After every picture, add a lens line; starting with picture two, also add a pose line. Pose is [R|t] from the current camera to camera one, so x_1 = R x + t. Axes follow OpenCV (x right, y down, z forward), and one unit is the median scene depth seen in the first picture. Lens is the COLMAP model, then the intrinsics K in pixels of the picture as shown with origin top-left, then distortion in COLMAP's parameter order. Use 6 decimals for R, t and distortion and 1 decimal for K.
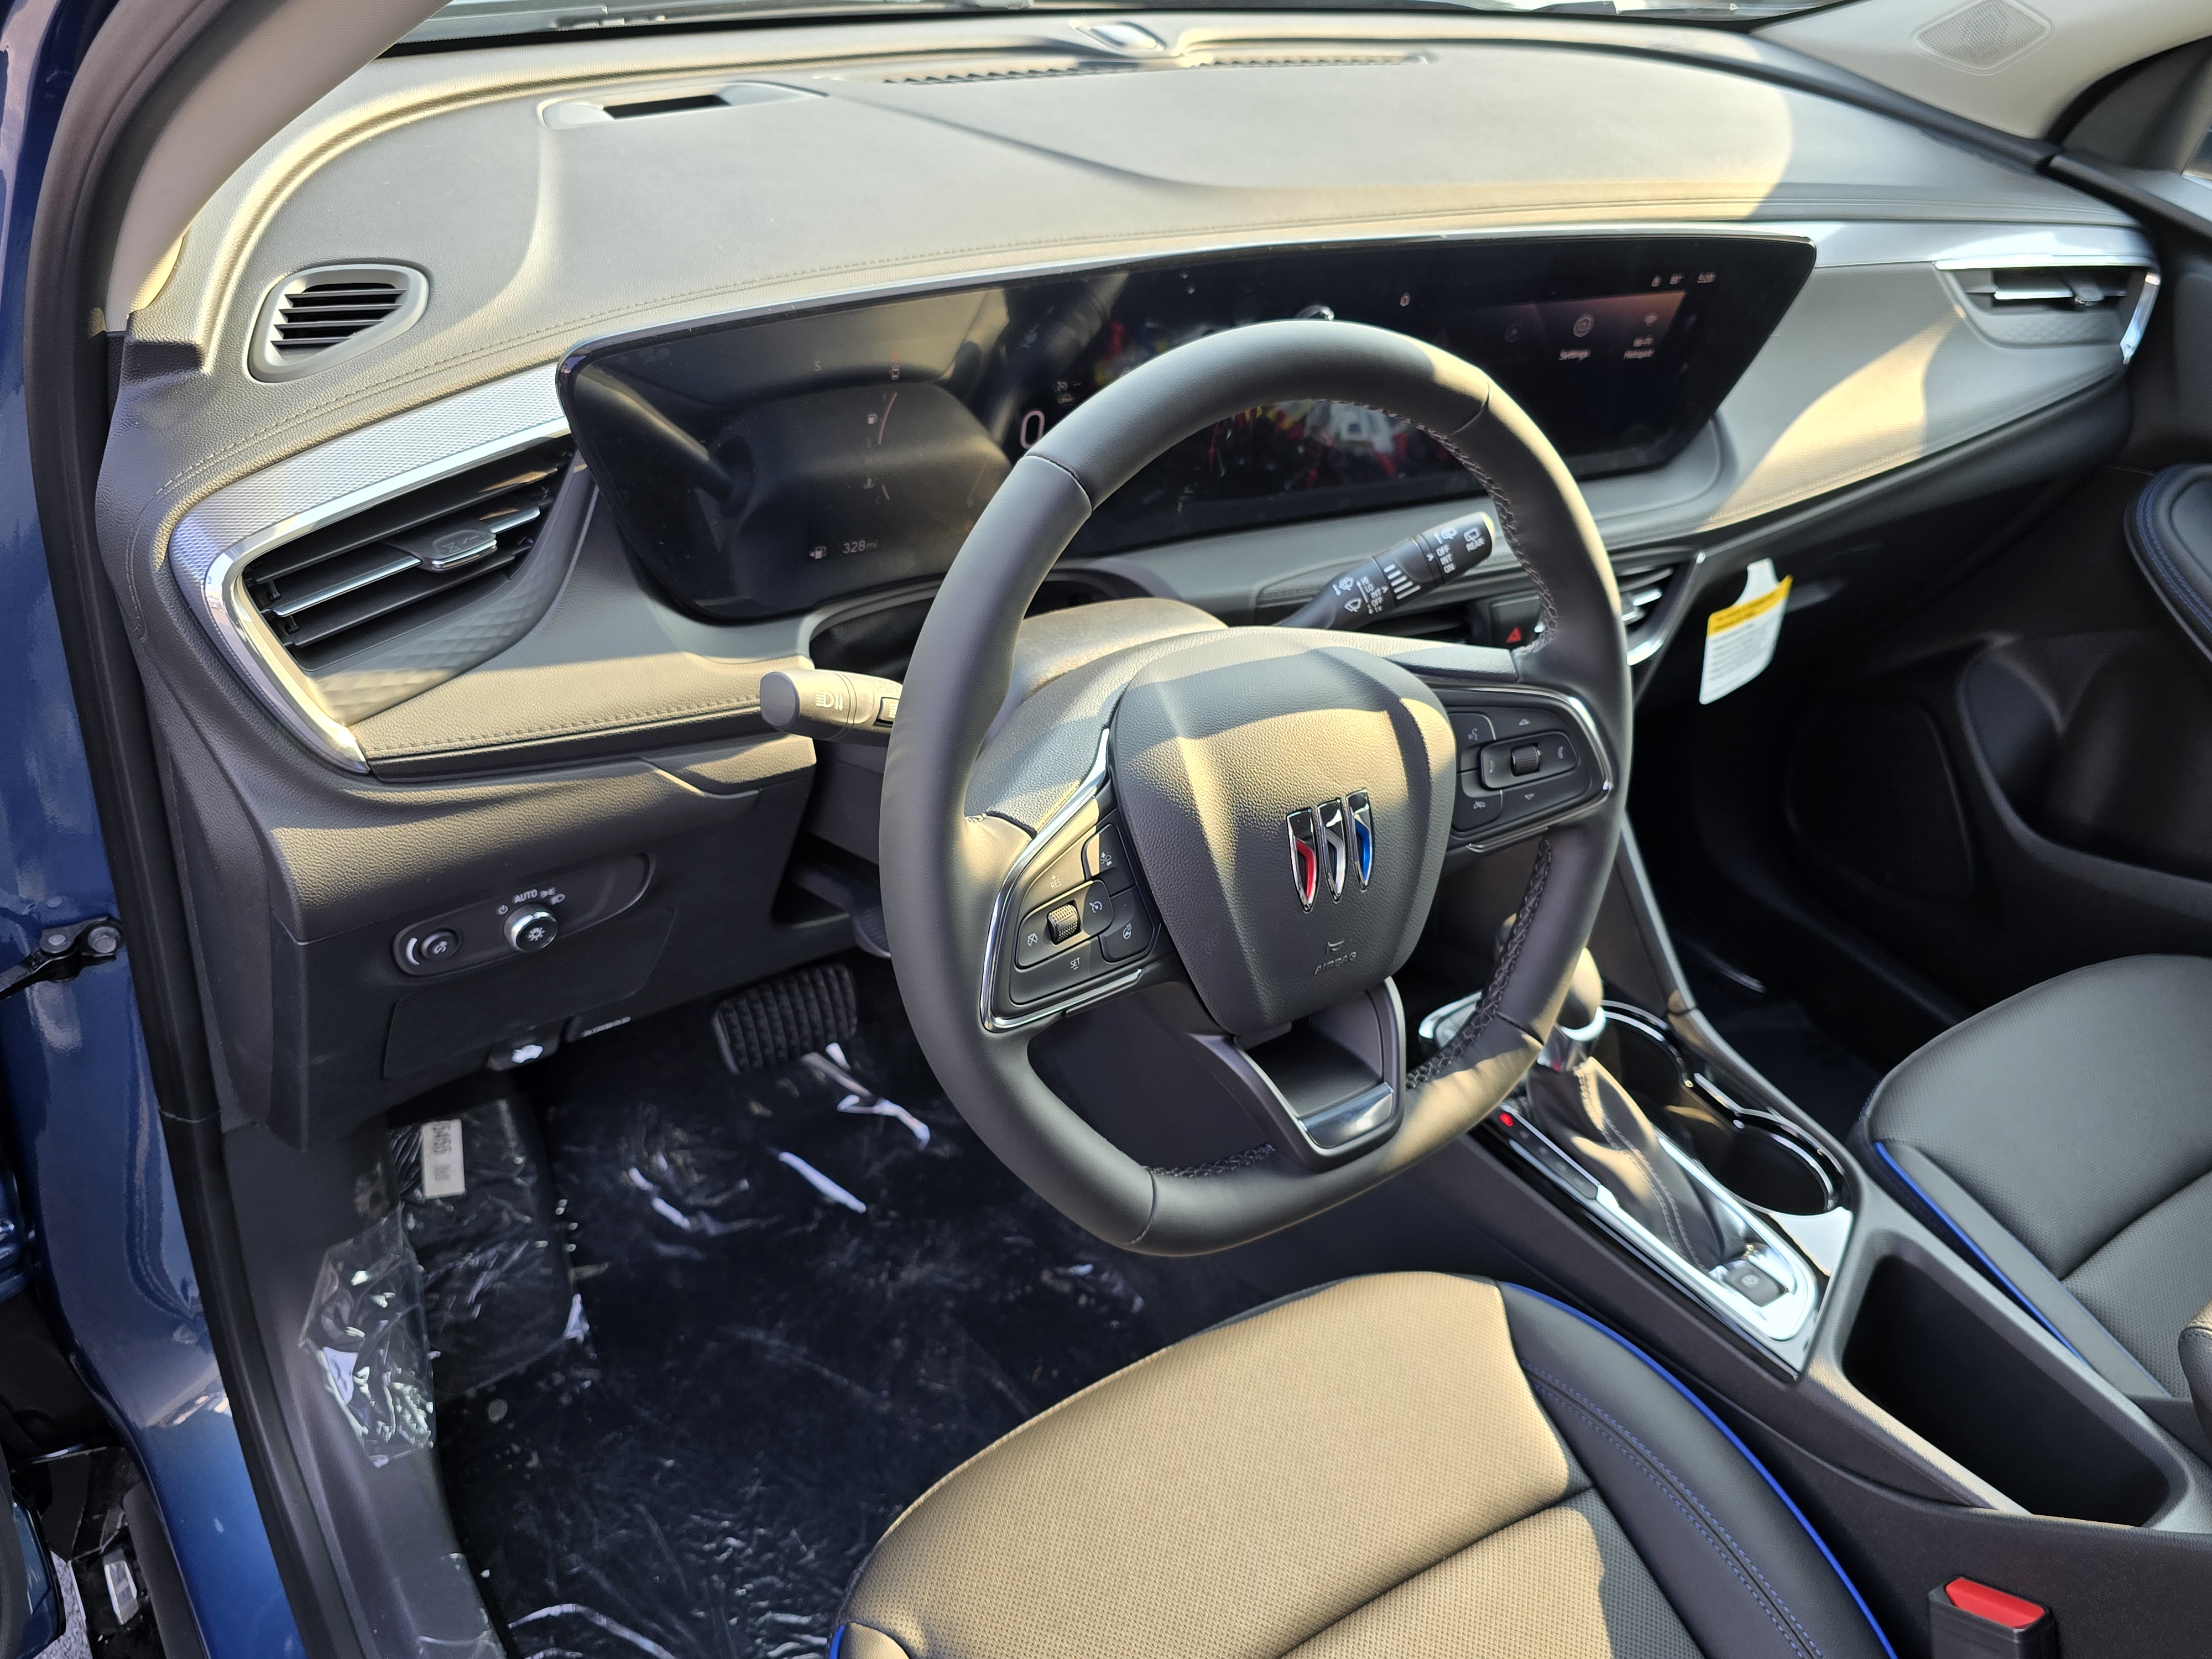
lens RADIAL K [[1820.1, 0, 1106.0], [0, 1820.1, 829.5], [0, 0, 1]] dist [0.002192, 0.001171]
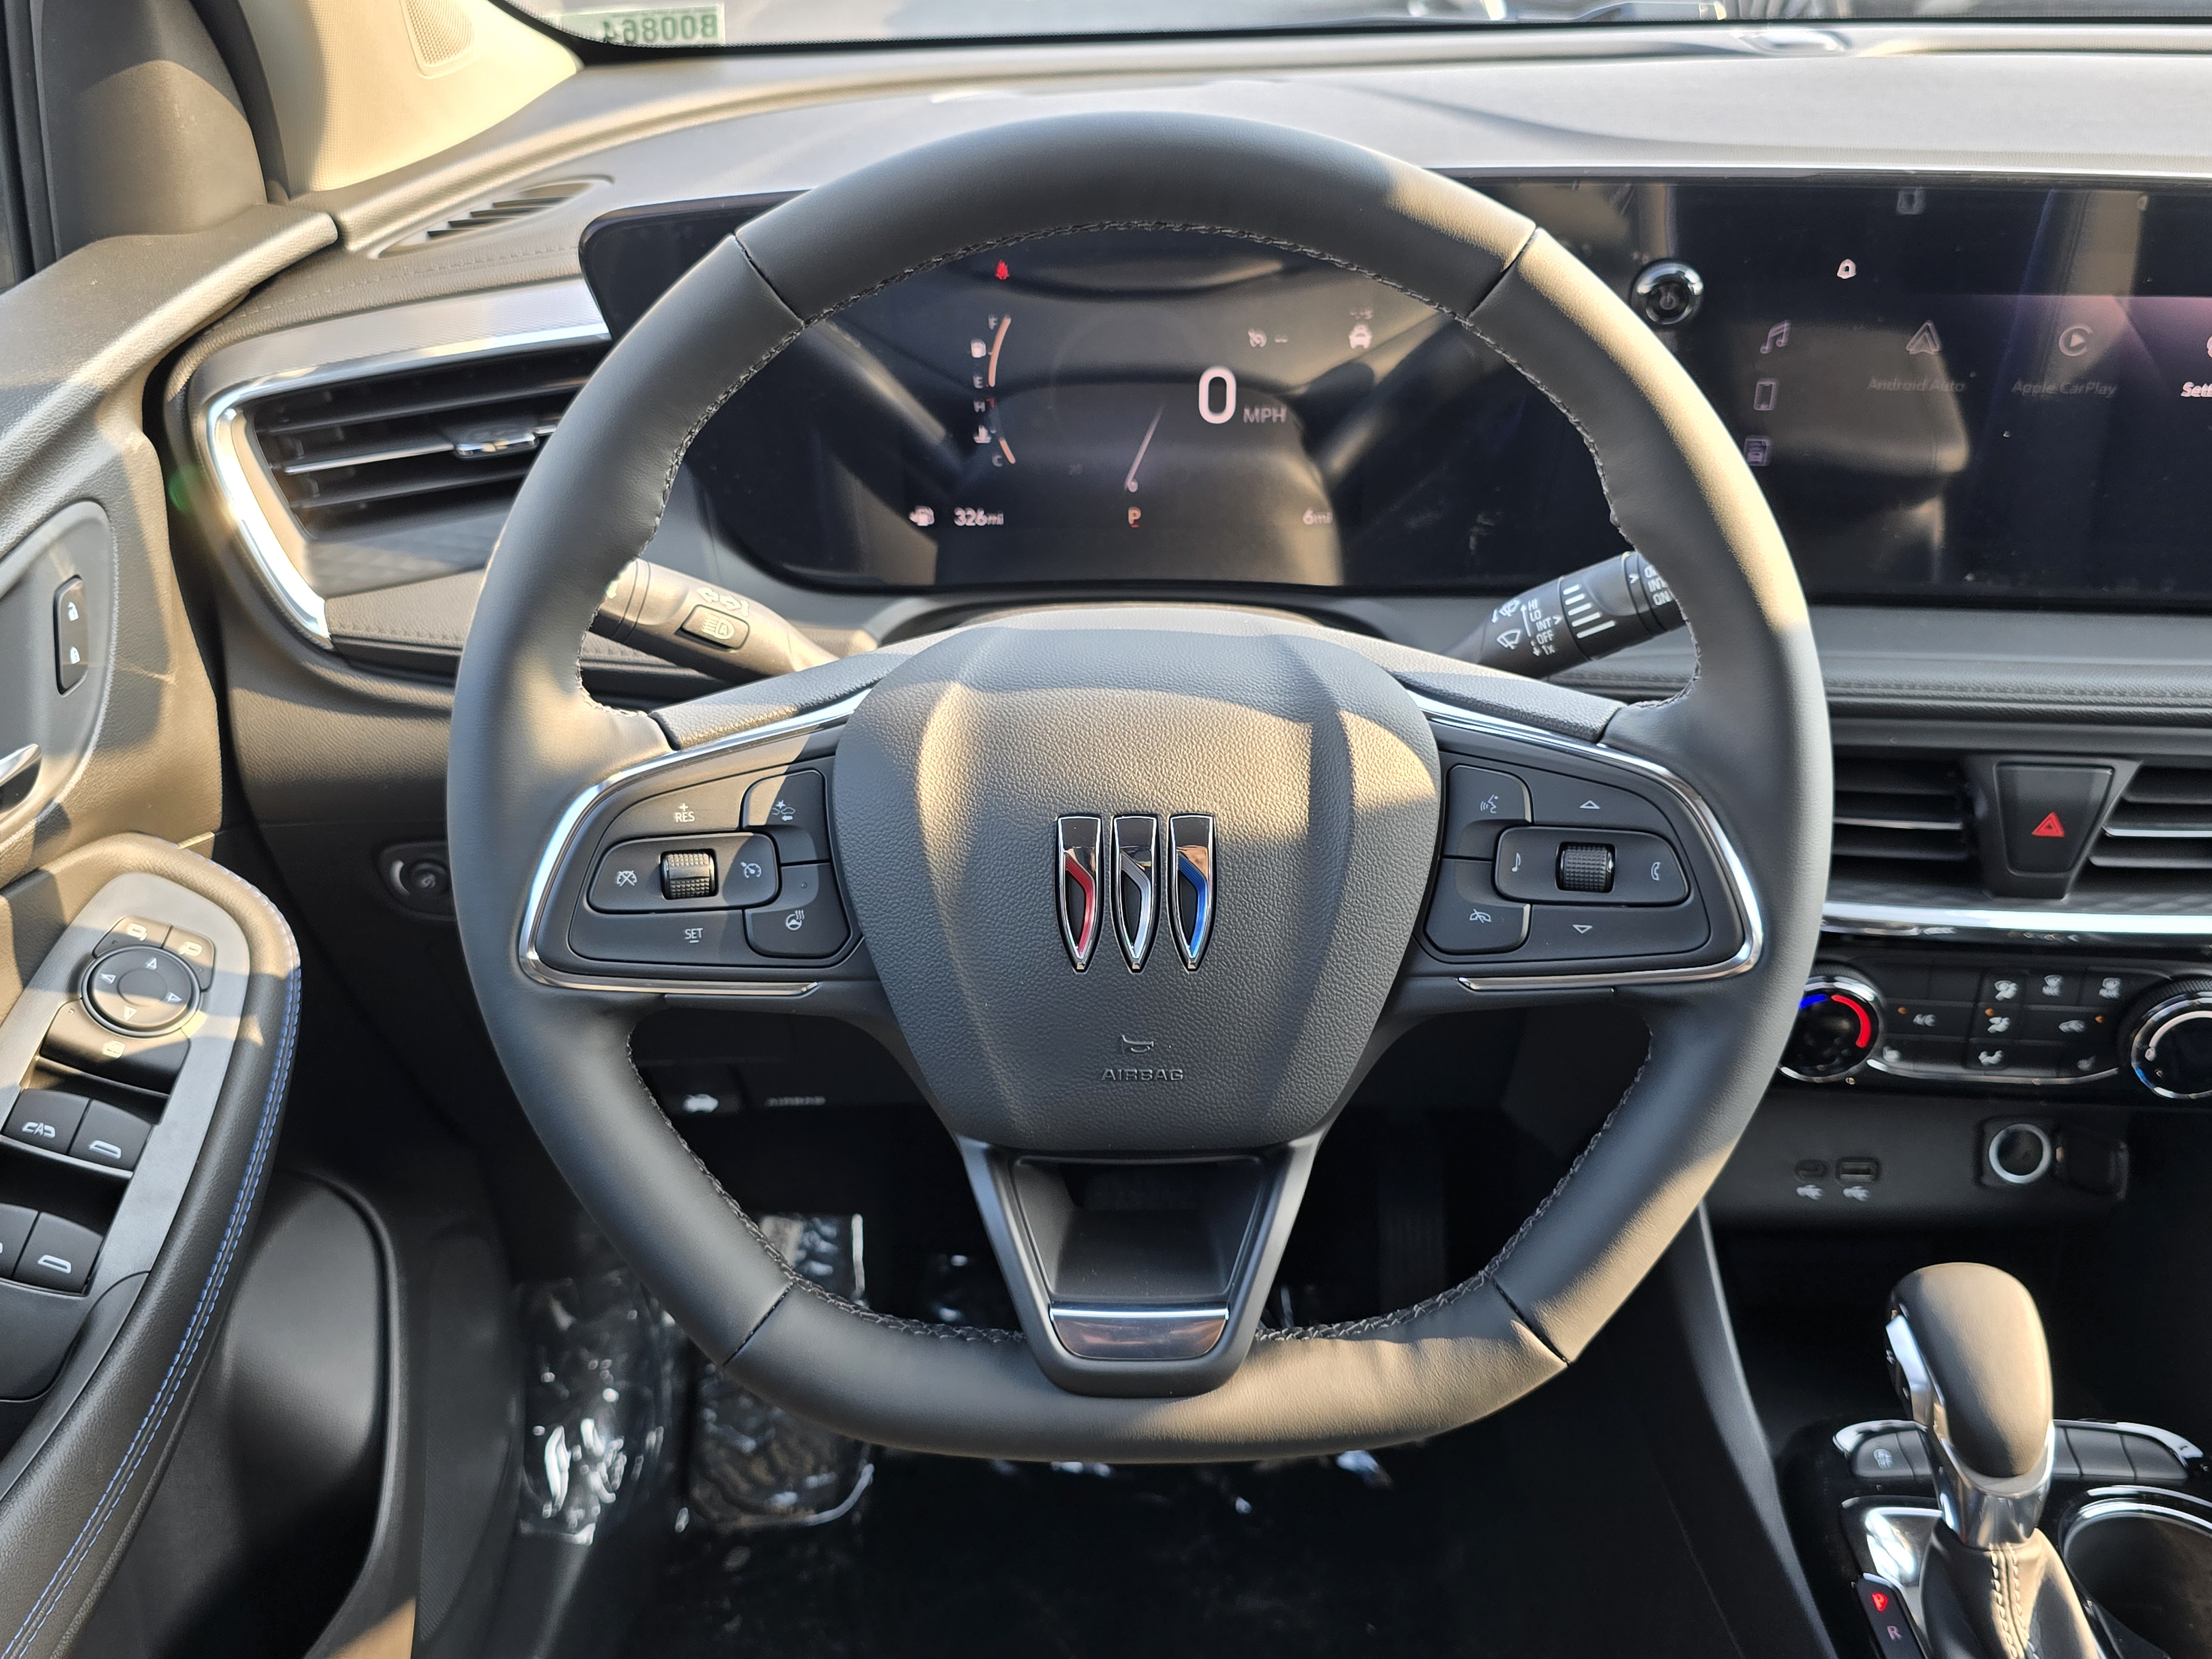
lens RADIAL K [[2042.9, 0, 1105.9], [0, 2042.9, 869.4], [0, 0, 1]] dist [0.098570, -0.206209]
pose [[0.813938, 0.155709, -0.559696, 0.366780], [-0.245289, 0.965436, -0.088125, 0.051071], [0.526629, 0.209016, 0.823999, 0.253235]]
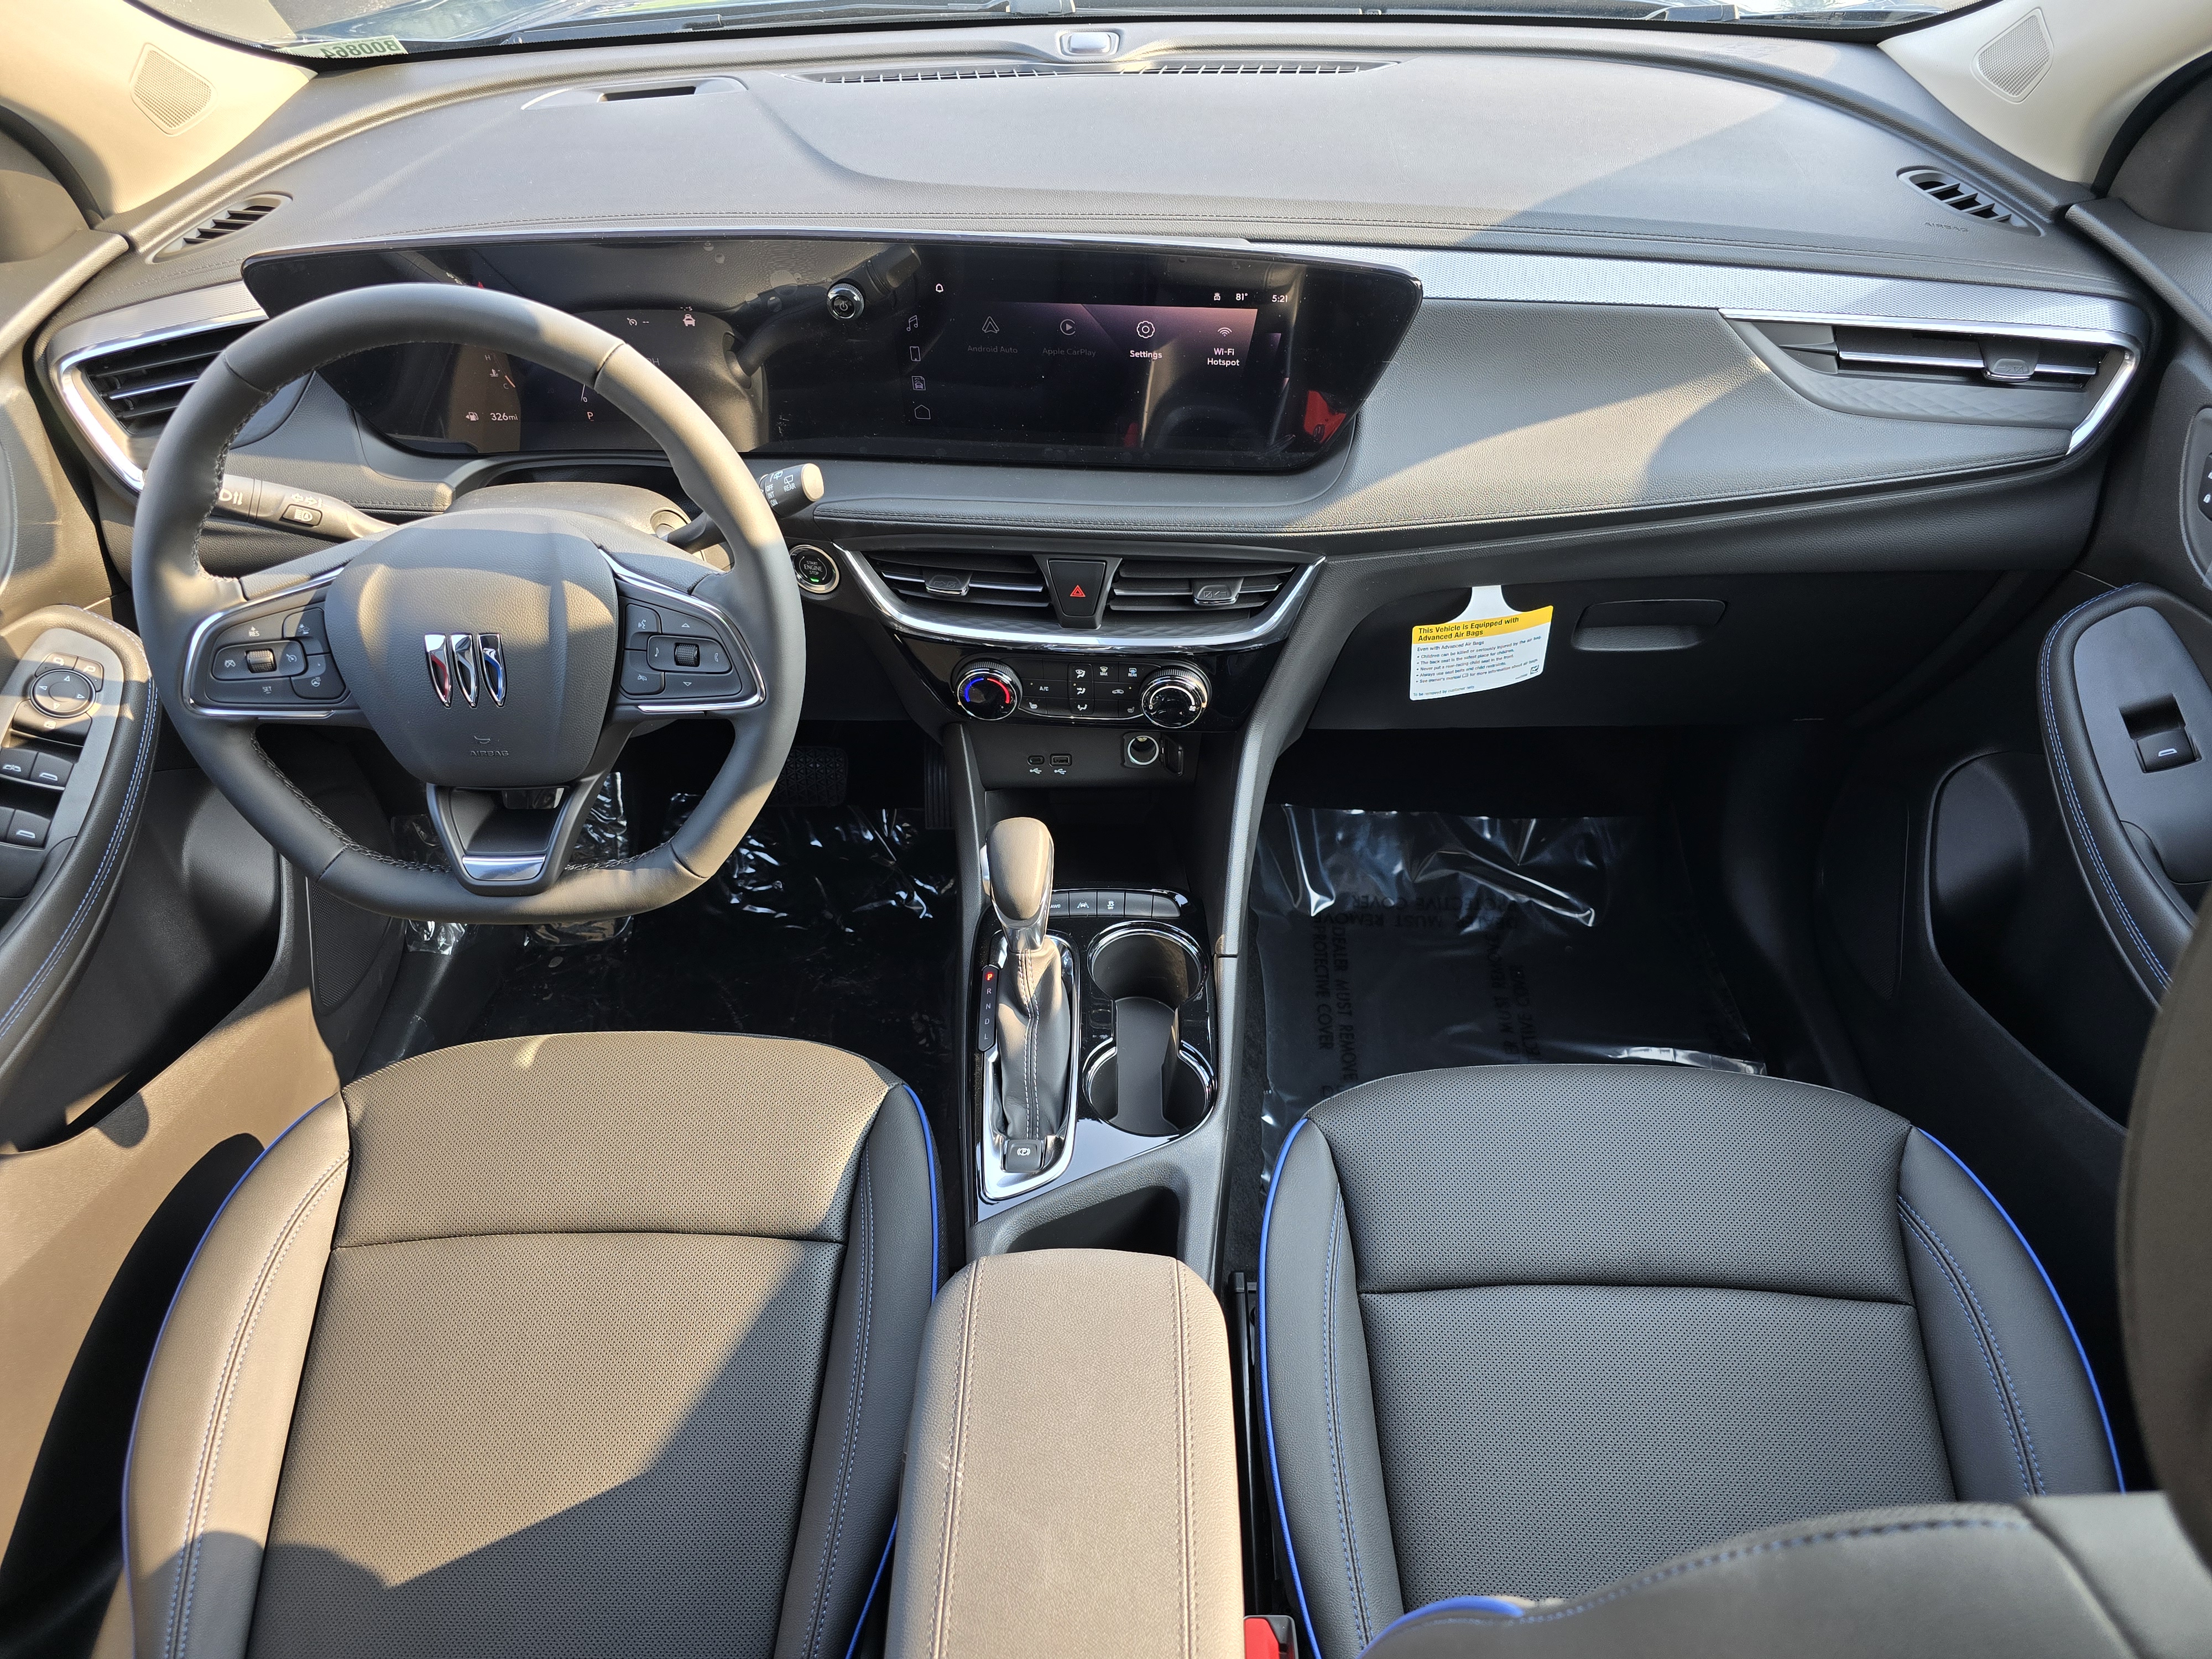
lens RADIAL K [[1543.0, 0, 1098.9], [0, 1543.0, 858.6], [0, 0, 1]] dist [0.039756, -0.038701]
pose [[0.814015, 0.287158, -0.504896, 0.808053], [-0.236352, 0.957782, 0.163678, -0.109870], [0.530582, -0.013904, 0.847520, 0.157760]]
